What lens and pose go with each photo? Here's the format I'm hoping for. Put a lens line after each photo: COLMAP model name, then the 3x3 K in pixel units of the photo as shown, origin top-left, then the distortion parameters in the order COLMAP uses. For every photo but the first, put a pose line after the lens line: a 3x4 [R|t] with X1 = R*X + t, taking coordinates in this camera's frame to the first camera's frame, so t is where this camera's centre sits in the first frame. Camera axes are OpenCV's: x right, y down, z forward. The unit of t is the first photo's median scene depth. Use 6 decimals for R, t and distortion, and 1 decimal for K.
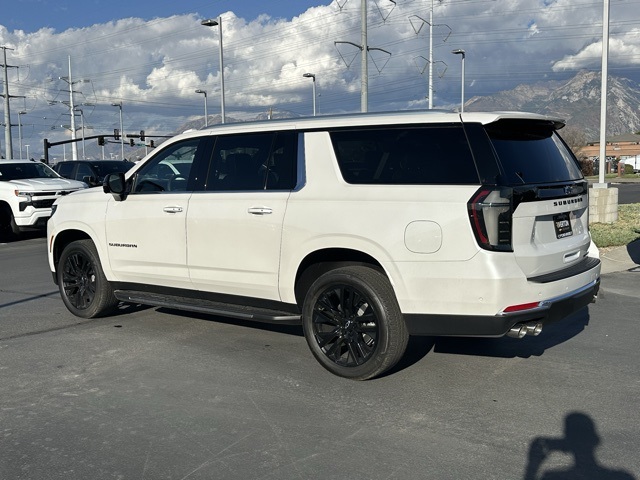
lens RADIAL K [[658.8, 0, 316.2], [0, 658.8, 239.4], [0, 0, 1]] dist [0.188974, -0.406368]
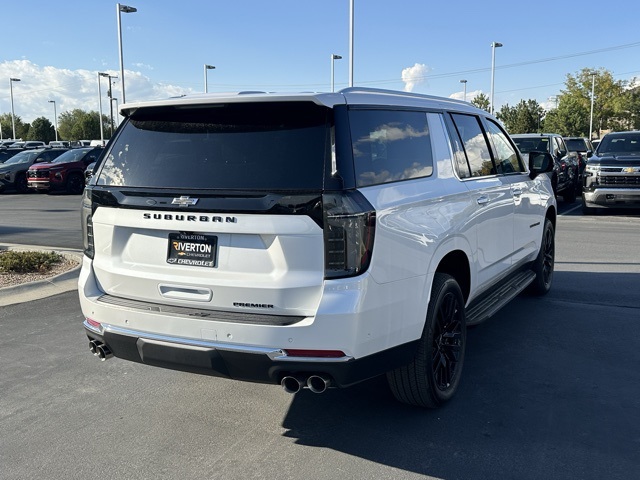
lens RADIAL K [[658.8, 0, 316.2], [0, 658.8, 239.4], [0, 0, 1]] dist [0.188974, -0.406368]
pose [[0.190538, 0.152251, -0.969802, 1.063153], [-0.094431, 0.986161, 0.136266, -0.138788], [0.977128, 0.065615, 0.202278, 0.959775]]
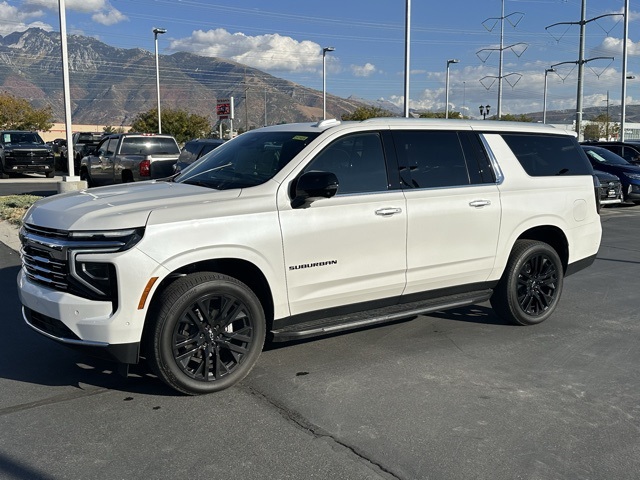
lens RADIAL K [[658.8, 0, 316.2], [0, 658.8, 239.4], [0, 0, 1]] dist [0.188974, -0.406368]
pose [[0.289609, -0.106326, 0.951221, -1.318284], [0.094999, 0.992097, 0.081971, -0.107632], [-0.952419, 0.066625, 0.297421, 1.002048]]
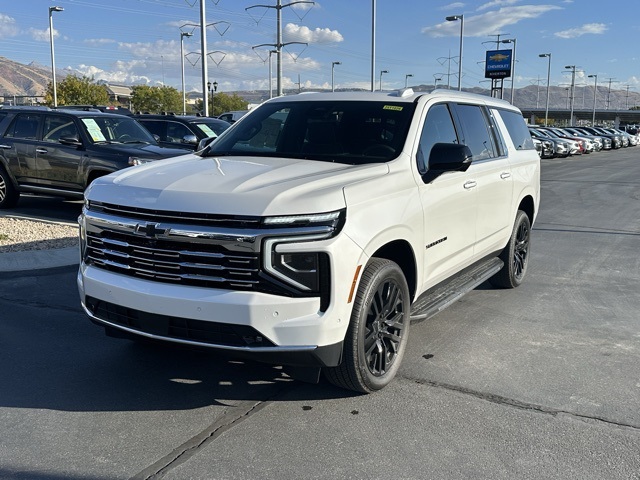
lens RADIAL K [[658.8, 0, 316.2], [0, 658.8, 239.4], [0, 0, 1]] dist [0.188974, -0.406368]
pose [[-0.146282, -0.144420, 0.978644, -1.287617], [0.092773, 0.982923, 0.158919, -0.160679], [-0.984883, 0.114038, -0.130386, 1.598627]]
